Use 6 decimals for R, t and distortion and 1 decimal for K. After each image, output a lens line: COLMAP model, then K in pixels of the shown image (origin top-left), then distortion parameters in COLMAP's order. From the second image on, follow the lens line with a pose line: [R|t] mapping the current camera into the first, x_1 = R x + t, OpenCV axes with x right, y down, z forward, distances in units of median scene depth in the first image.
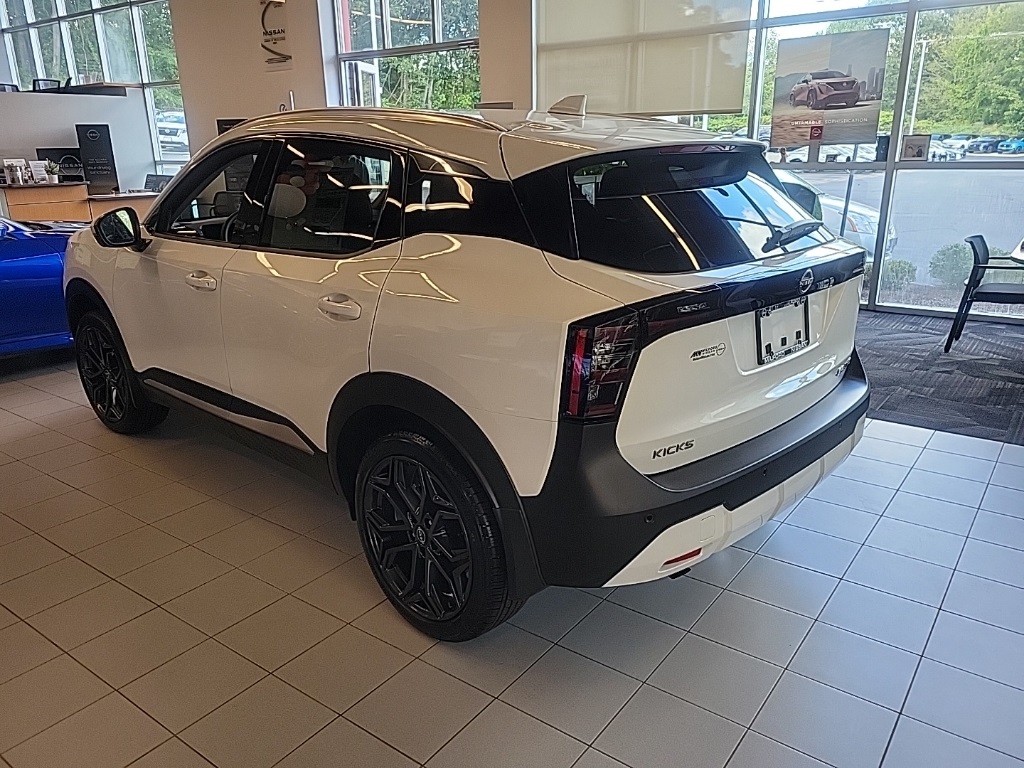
lens RADIAL K [[769.6, 0, 507.3], [0, 769.6, 392.5], [0, 0, 1]] dist [0.056786, -0.049803]
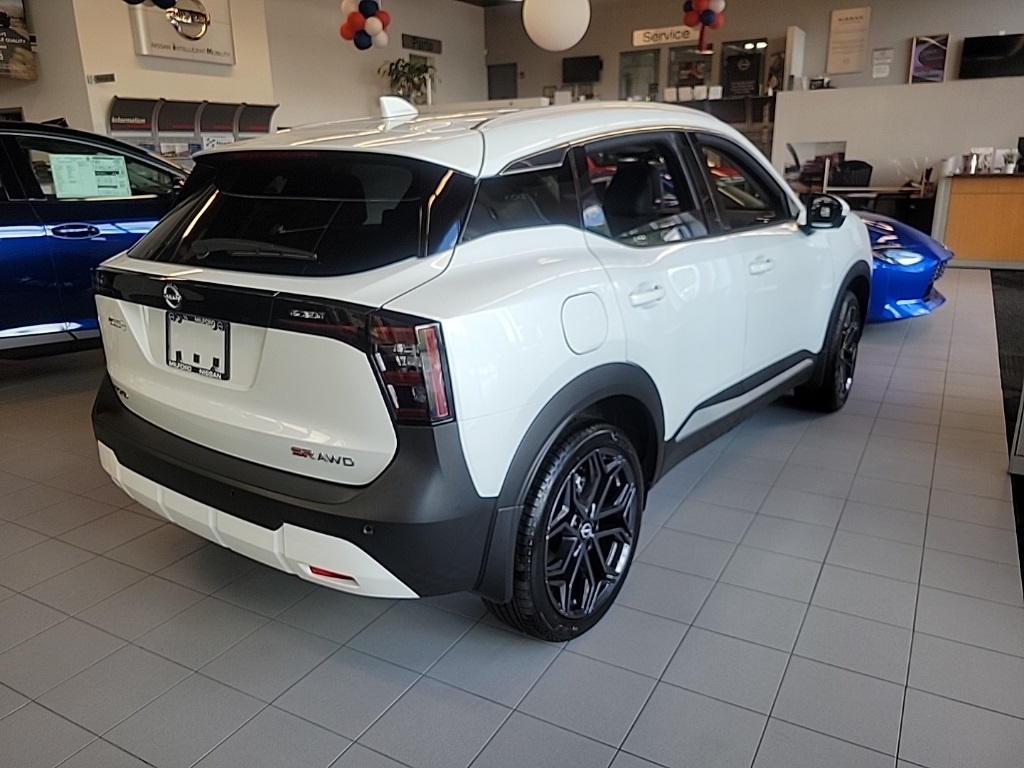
lens RADIAL K [[786.9, 0, 504.7], [0, 786.9, 385.1], [0, 0, 1]] dist [0.020062, -0.007253]
pose [[0.118674, 0.292514, -0.948869, 0.295671], [-0.284618, 0.925543, 0.249726, -0.085537], [0.951267, 0.240430, 0.193092, 0.261328]]
